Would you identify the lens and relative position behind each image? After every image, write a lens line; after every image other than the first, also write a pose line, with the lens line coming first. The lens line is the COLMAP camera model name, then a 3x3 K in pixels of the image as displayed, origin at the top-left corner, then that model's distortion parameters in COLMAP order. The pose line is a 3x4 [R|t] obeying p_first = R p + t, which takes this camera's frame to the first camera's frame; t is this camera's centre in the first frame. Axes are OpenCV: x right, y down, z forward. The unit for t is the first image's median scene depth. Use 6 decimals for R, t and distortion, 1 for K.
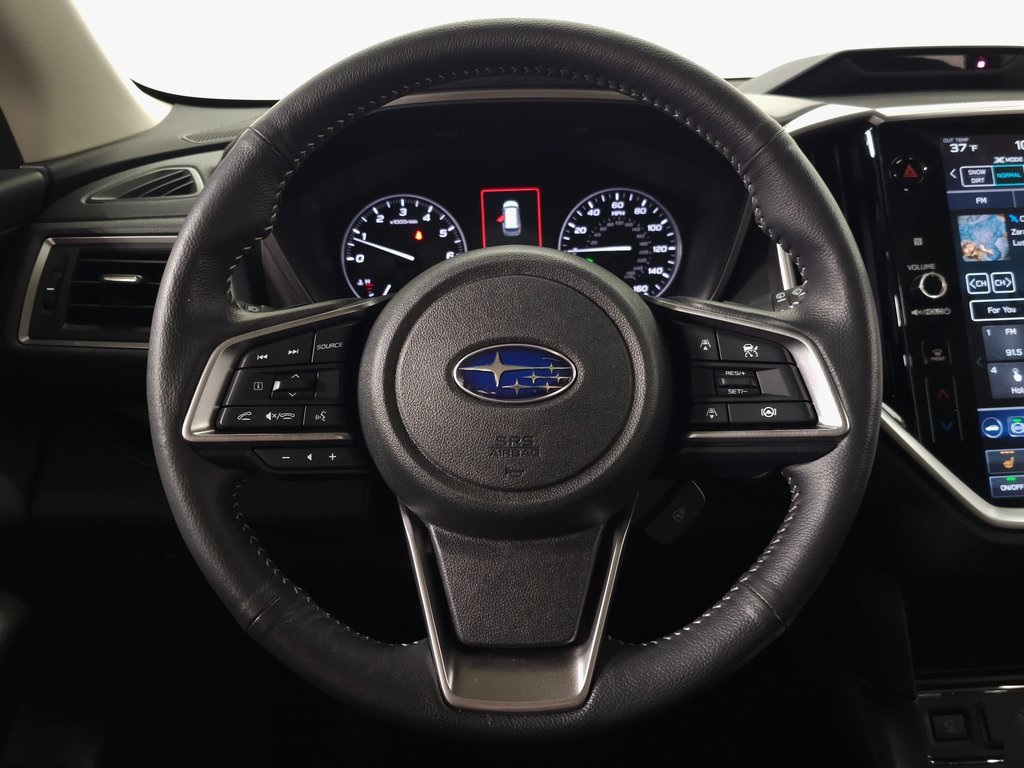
lens RADIAL K [[790.1, 0, 517.4], [0, 790.1, 371.1], [0, 0, 1]] dist [0.020651, -0.049155]
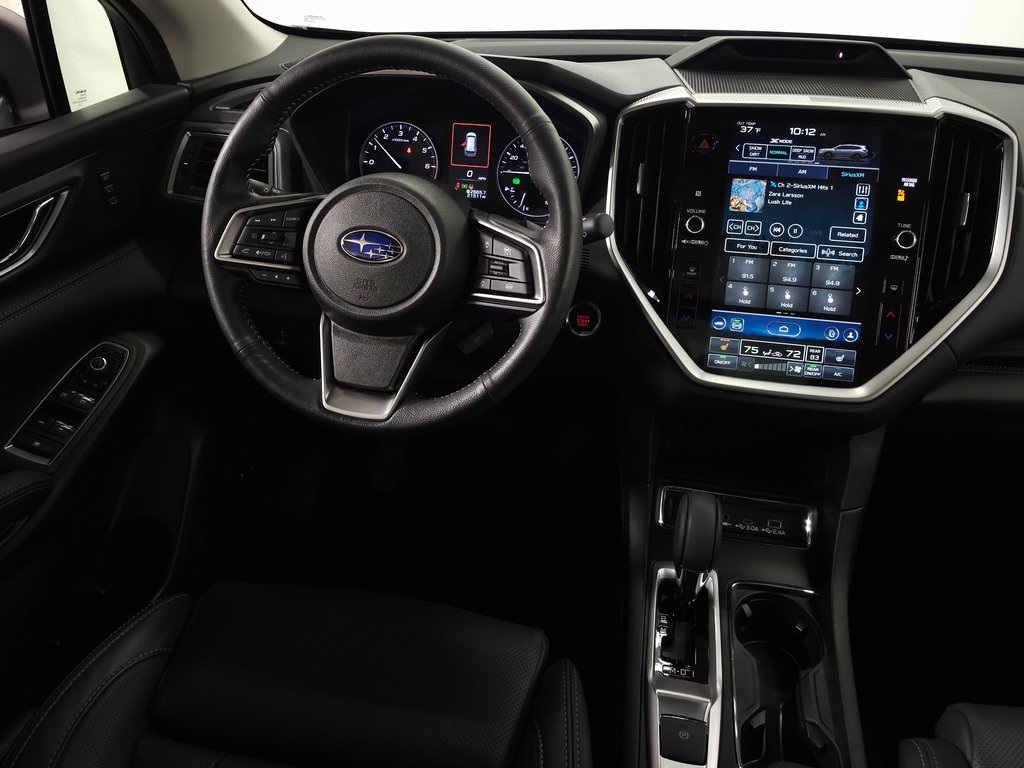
lens RADIAL K [[698.3, 0, 509.1], [0, 698.3, 370.4], [0, 0, 1]] dist [0.029161, -0.046507]
pose [[0.969764, 0.159261, -0.184915, 0.448145], [-0.124006, 0.974176, 0.188689, -0.042739], [0.210191, -0.160053, 0.964470, -0.393974]]
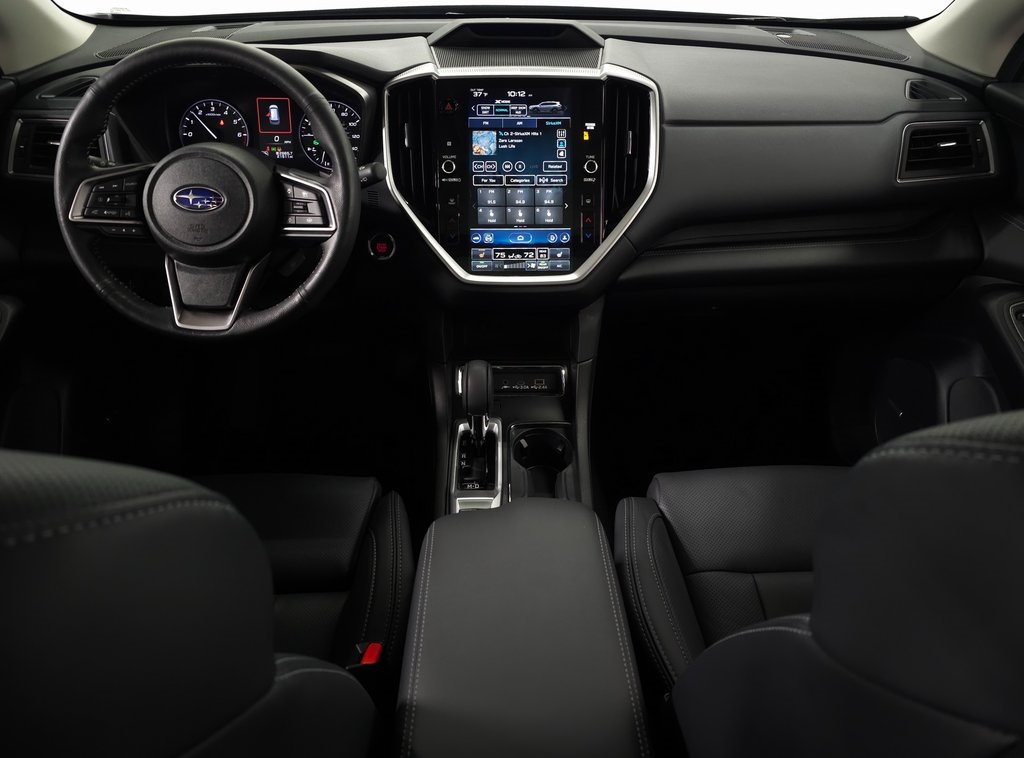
lens RADIAL K [[698.3, 0, 515.0], [0, 698.3, 364.0], [0, 0, 1]] dist [0.029161, -0.046507]
pose [[0.998942, 0.042940, 0.016447, 0.656002], [-0.045499, 0.974768, 0.218534, -0.012560], [-0.006648, -0.219051, 0.975691, -0.859726]]
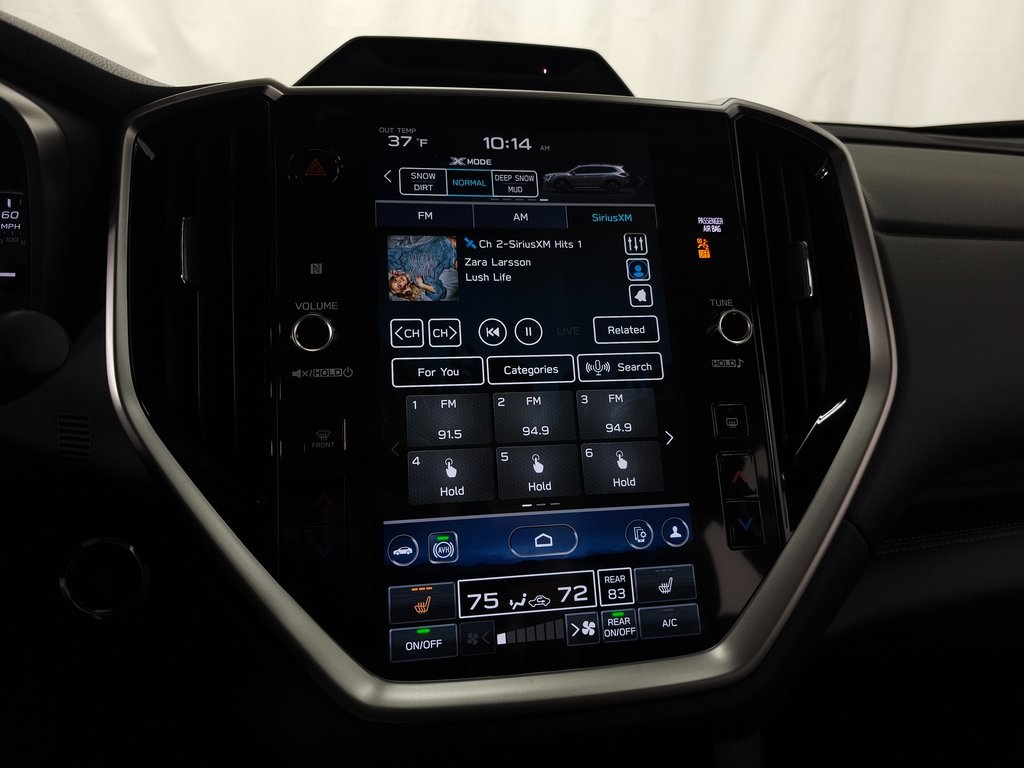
lens RADIAL K [[698.3, 0, 511.9], [0, 698.3, 383.8], [0, 0, 1]] dist [0.029161, -0.046507]
pose [[0.989738, 0.017999, 0.141754, 0.576225], [-0.010220, 0.998411, -0.055415, -0.033837], [-0.142526, 0.053398, 0.988350, 0.384592]]
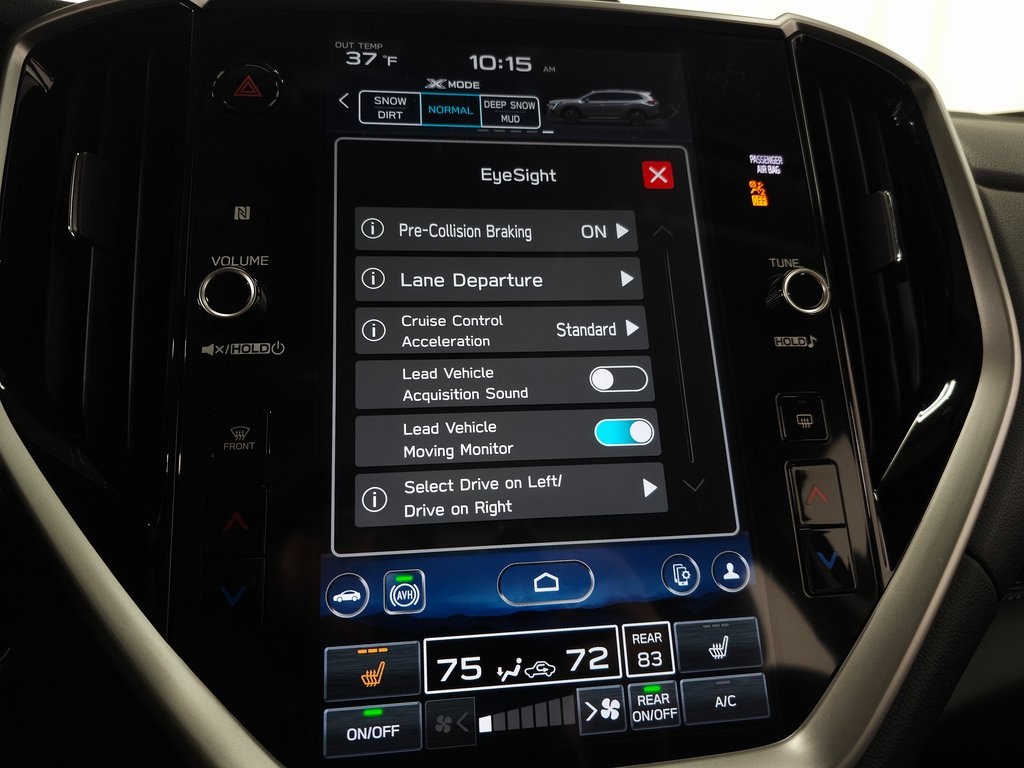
lens RADIAL K [[698.3, 0, 514.3], [0, 698.3, 382.9], [0, 0, 1]] dist [0.029161, -0.046507]
pose [[0.993375, 0.023376, 0.112515, 0.617993], [-0.011137, 0.994067, -0.108201, -0.009198], [-0.114377, 0.106231, 0.987741, 0.538479]]
